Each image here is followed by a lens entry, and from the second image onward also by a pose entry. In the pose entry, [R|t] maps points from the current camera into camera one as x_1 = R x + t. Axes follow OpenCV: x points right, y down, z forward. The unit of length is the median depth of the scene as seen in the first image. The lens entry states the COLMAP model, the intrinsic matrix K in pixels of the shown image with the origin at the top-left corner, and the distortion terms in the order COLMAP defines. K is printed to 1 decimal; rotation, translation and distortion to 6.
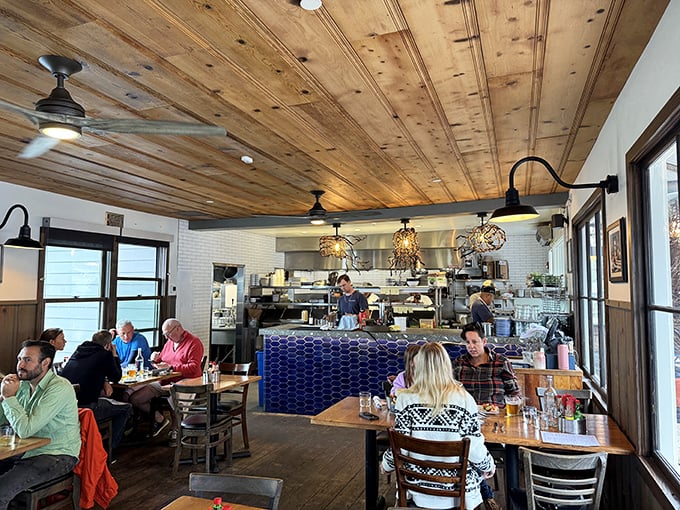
lens RADIAL K [[478.0, 0, 338.6], [0, 478.0, 253.6], [0, 0, 1]] dist [0.004286, 0.000115]
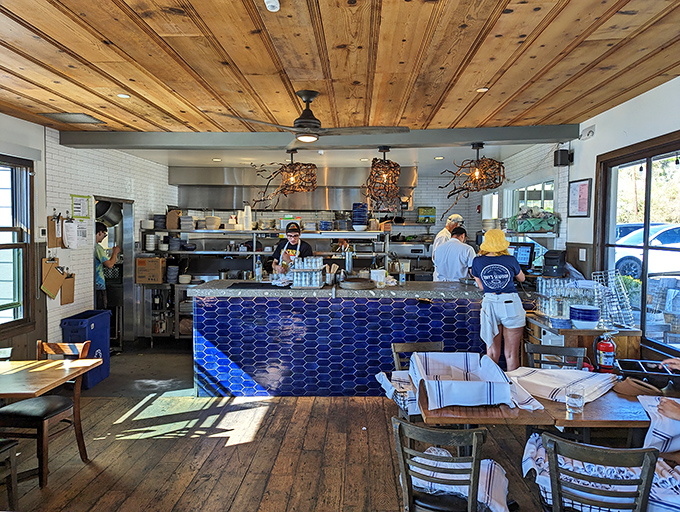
lens RADIAL K [[473.4, 0, 341.9], [0, 473.4, 254.3], [0, 0, 1]] dist [0.002685, -0.003203]
pose [[0.946050, -0.009293, 0.323887, -0.172964], [-0.029824, 0.992848, 0.115601, 0.015604], [-0.322645, -0.119024, 0.939007, 0.252458]]
